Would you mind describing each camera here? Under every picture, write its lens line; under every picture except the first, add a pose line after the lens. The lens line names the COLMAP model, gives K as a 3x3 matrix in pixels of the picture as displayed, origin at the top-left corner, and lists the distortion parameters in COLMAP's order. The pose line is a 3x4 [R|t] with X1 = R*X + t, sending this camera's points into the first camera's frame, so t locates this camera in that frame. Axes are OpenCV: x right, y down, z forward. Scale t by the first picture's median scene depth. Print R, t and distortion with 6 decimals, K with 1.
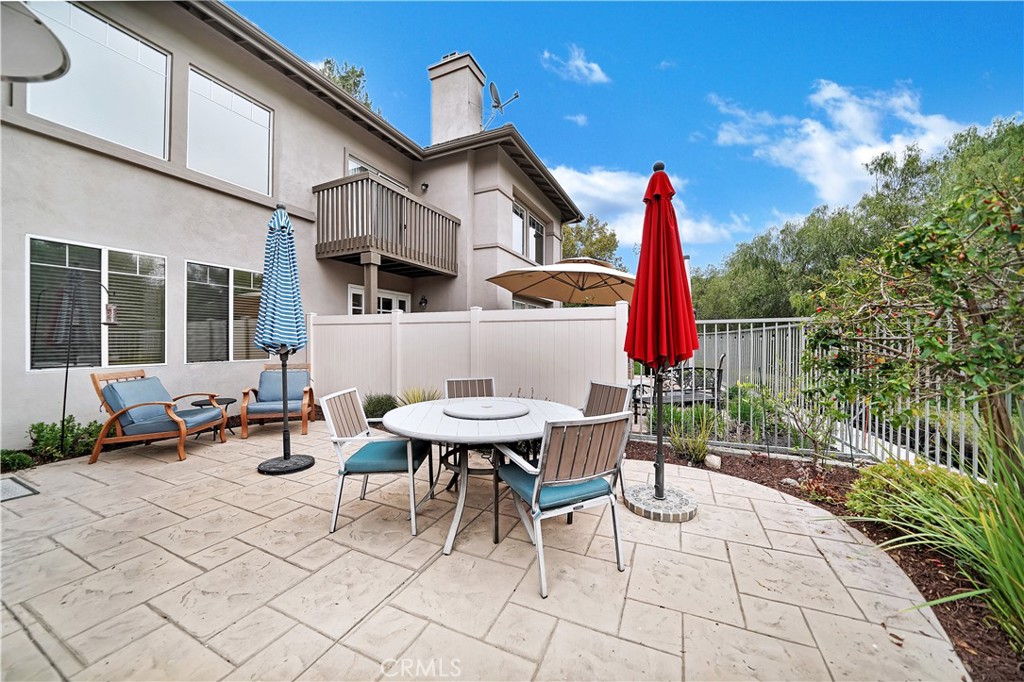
lens RADIAL K [[362.1, 0, 512.0], [0, 362.1, 341.0], [0, 0, 1]] dist [-0.028383, -0.000023]
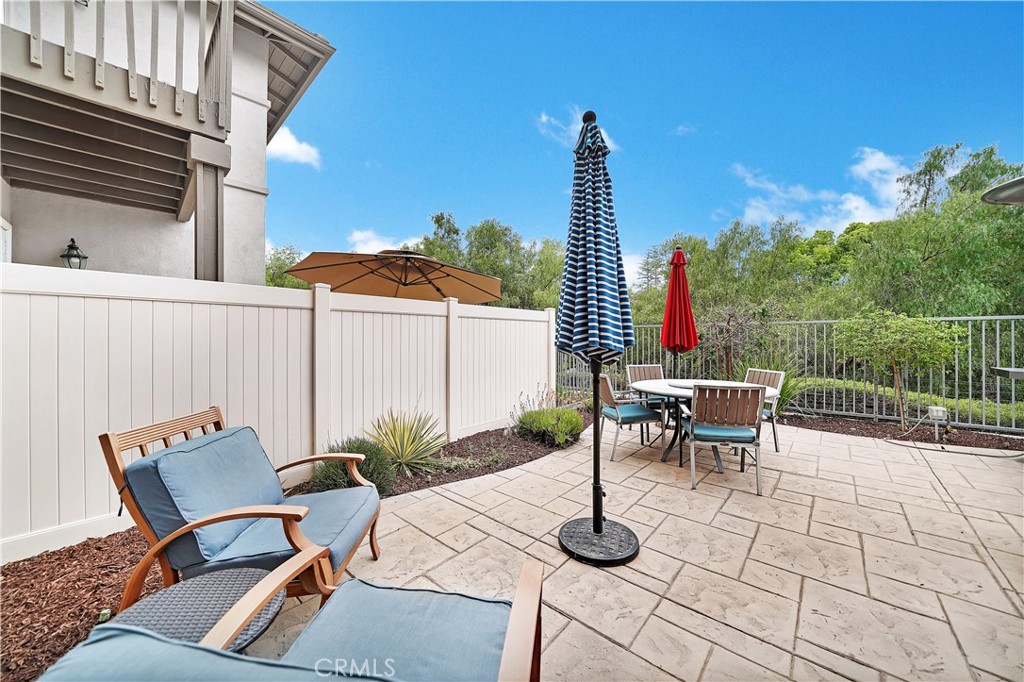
lens RADIAL K [[362.1, 0, 512.0], [0, 362.1, 341.0], [0, 0, 1]] dist [-0.028383, -0.000023]
pose [[0.304980, -0.006397, 0.952337, -1.434909], [0.004524, 0.999976, 0.005269, -0.004078], [-0.952348, 0.002702, 0.305002, 1.072147]]
